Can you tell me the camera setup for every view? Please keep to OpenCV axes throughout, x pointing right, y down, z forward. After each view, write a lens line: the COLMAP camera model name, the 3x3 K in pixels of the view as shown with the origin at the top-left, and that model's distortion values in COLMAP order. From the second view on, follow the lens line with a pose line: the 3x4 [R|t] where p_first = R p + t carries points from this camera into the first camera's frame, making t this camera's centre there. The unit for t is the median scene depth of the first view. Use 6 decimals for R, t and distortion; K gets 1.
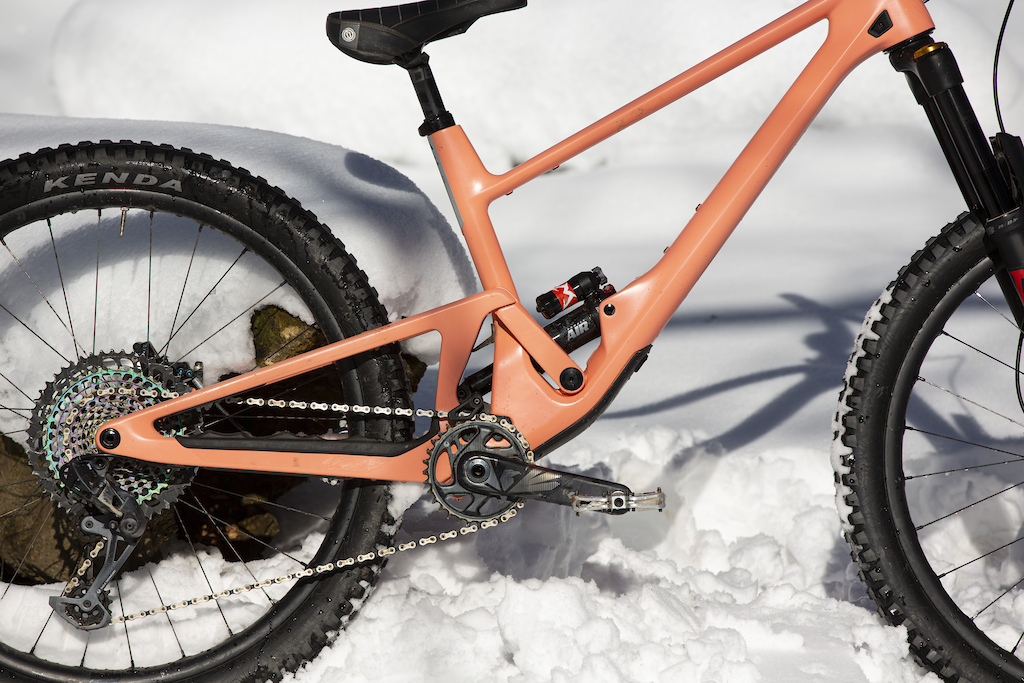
lens RADIAL K [[5807.6, 0, 513.4], [0, 5807.6, 342.6], [0, 0, 1]] dist [1.914158, 0.000000]
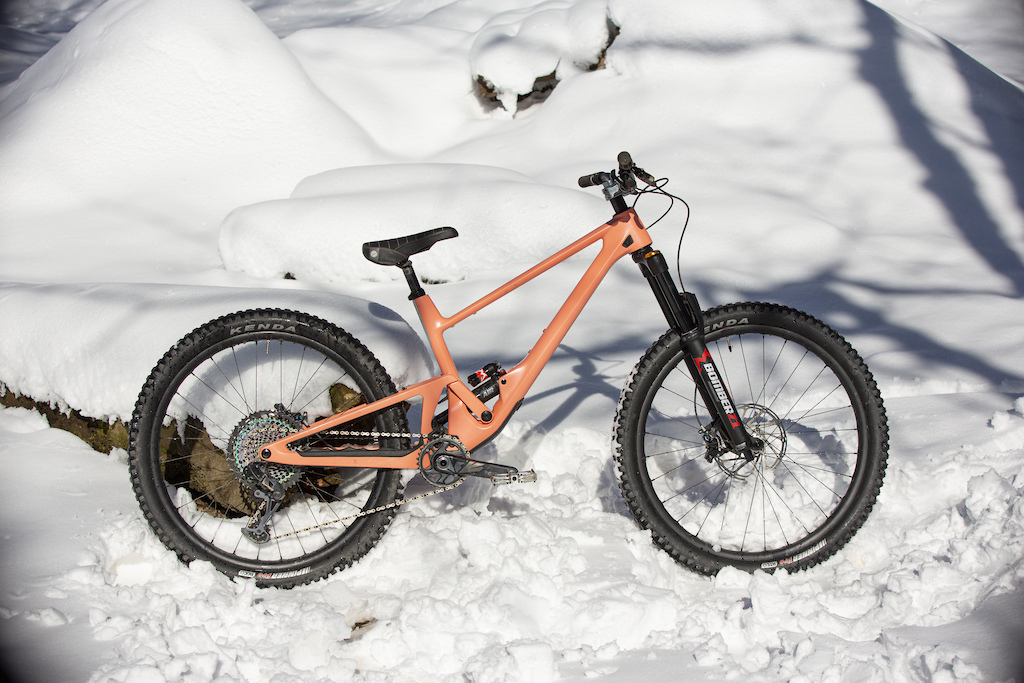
lens RADIAL K [[2157.0, 0, 512.2], [0, 2157.0, 340.9], [0, 0, 1]] dist [-0.325068, 0.000000]
pose [[0.996983, -0.033031, 0.070247, -0.033768], [0.030743, 0.998969, 0.033399, -0.045650], [-0.071278, -0.031139, 0.996970, 0.236559]]
